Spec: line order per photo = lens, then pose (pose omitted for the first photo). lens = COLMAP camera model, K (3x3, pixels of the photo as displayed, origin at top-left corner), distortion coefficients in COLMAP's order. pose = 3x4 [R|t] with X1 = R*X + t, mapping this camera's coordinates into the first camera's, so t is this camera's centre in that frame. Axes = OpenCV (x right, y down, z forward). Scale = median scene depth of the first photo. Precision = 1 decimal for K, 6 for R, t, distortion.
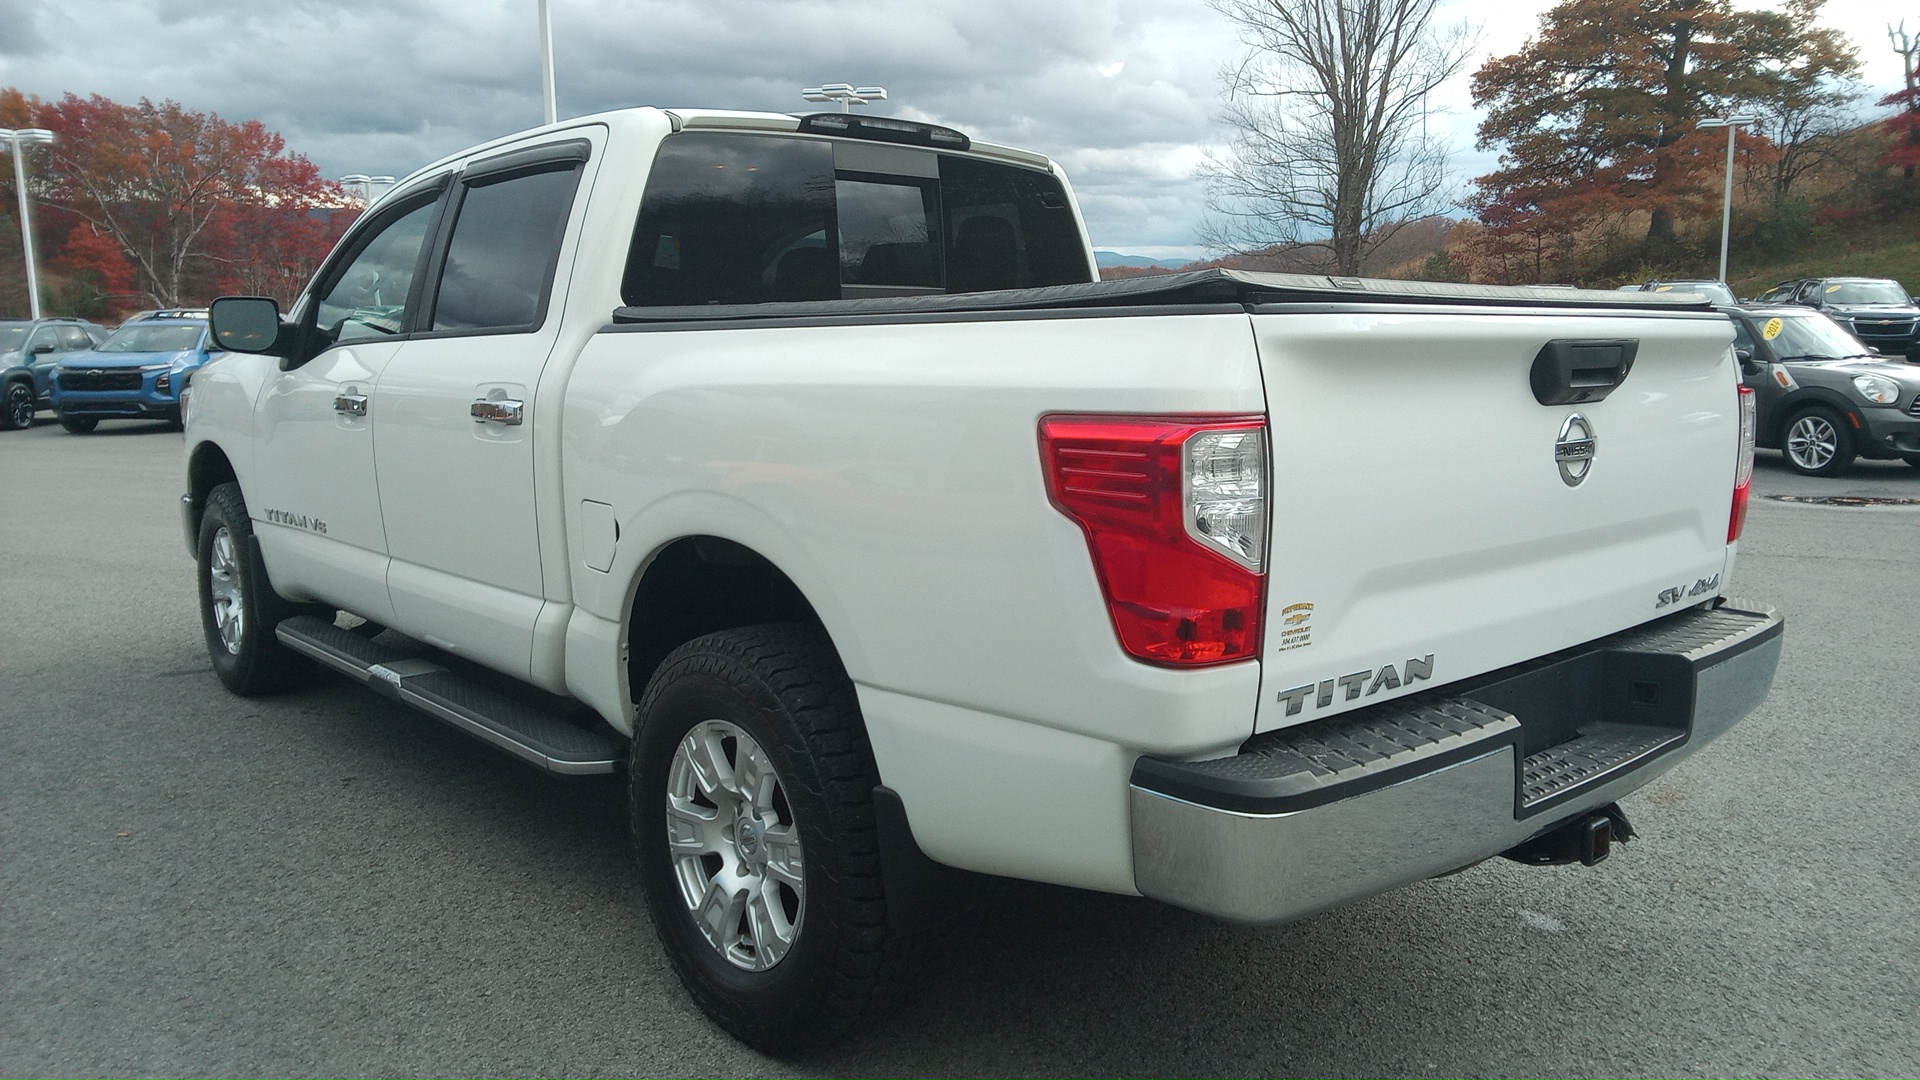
lens RADIAL K [[1363.7, 0, 948.0], [0, 1363.7, 542.1], [0, 0, 1]] dist [0.000470, -0.005519]
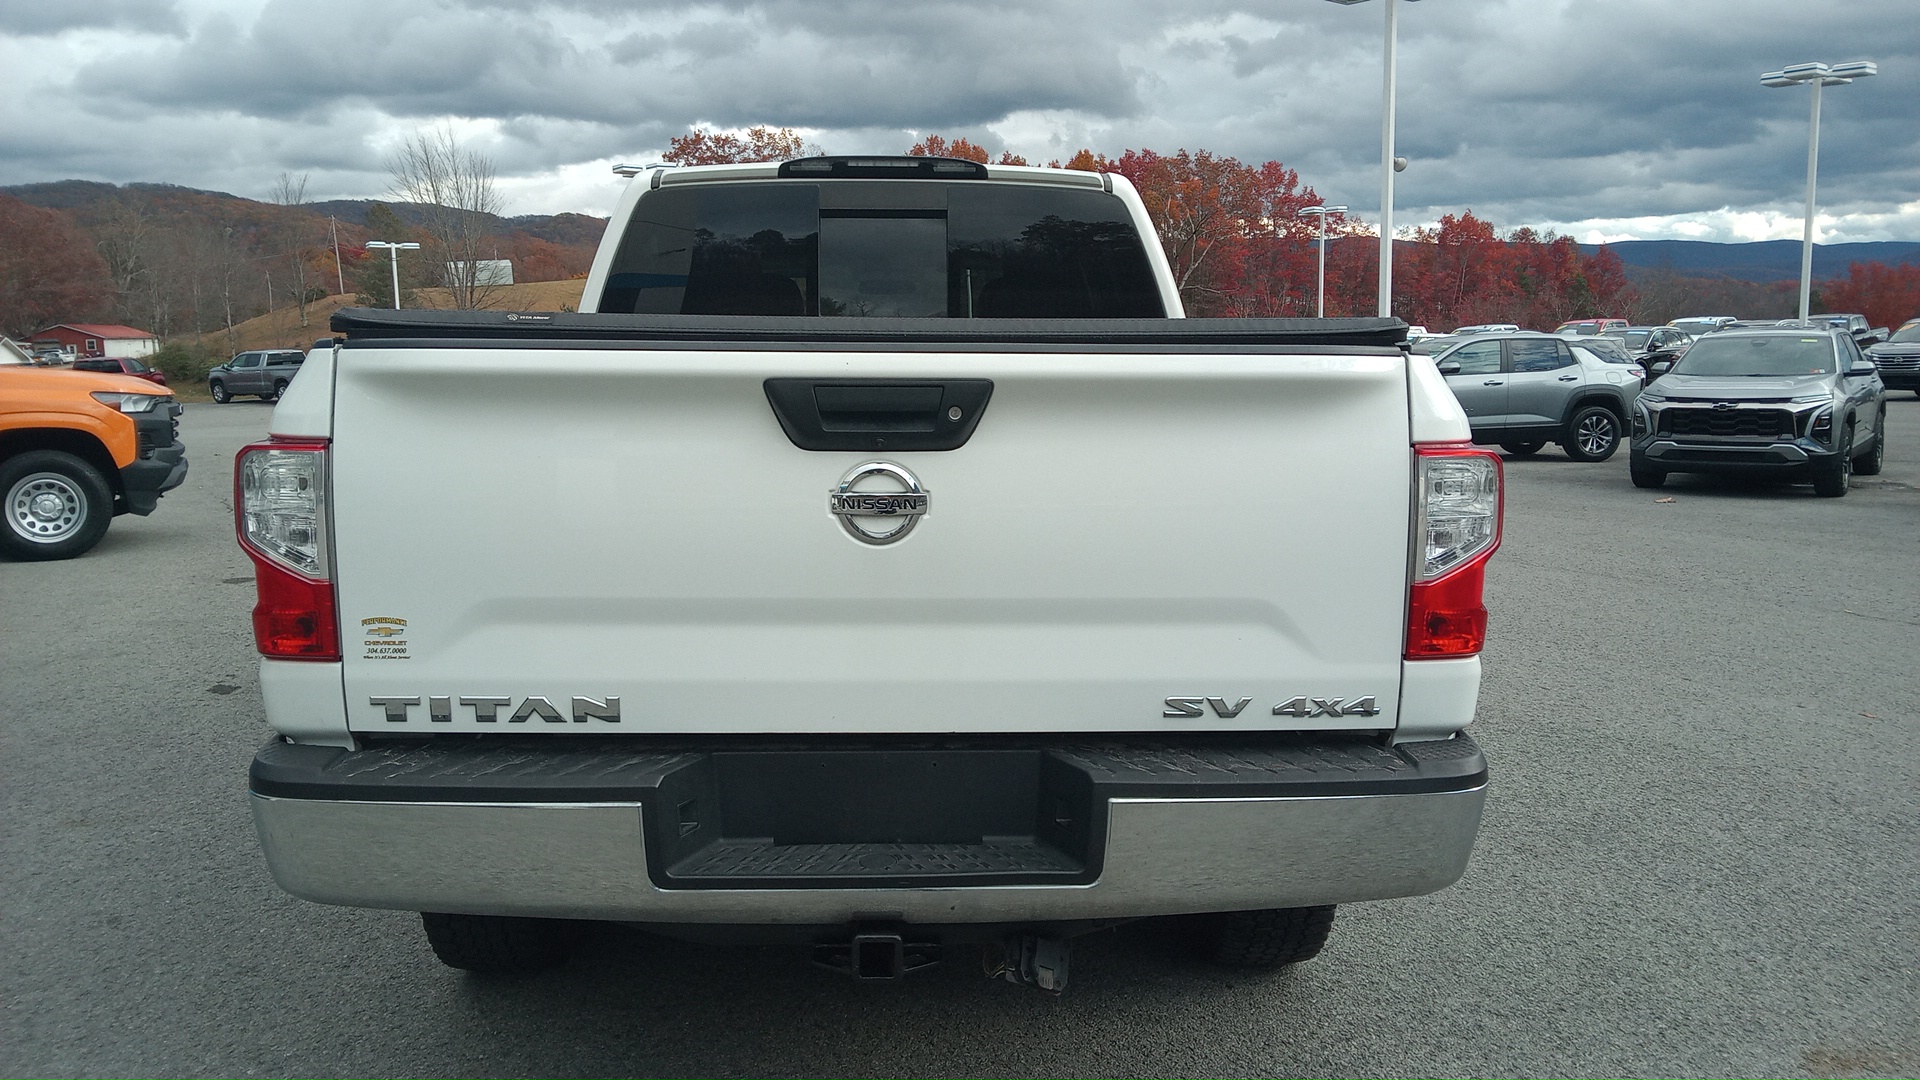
lens RADIAL K [[1395.2, 0, 960.0], [0, 1395.2, 540.0], [0, 0, 1]] dist [0.001776, -0.010442]
pose [[0.771403, 0.086235, -0.630477, 0.952203], [-0.100272, 0.994870, 0.013390, -0.055722], [0.628398, 0.052891, 0.776092, 0.314853]]
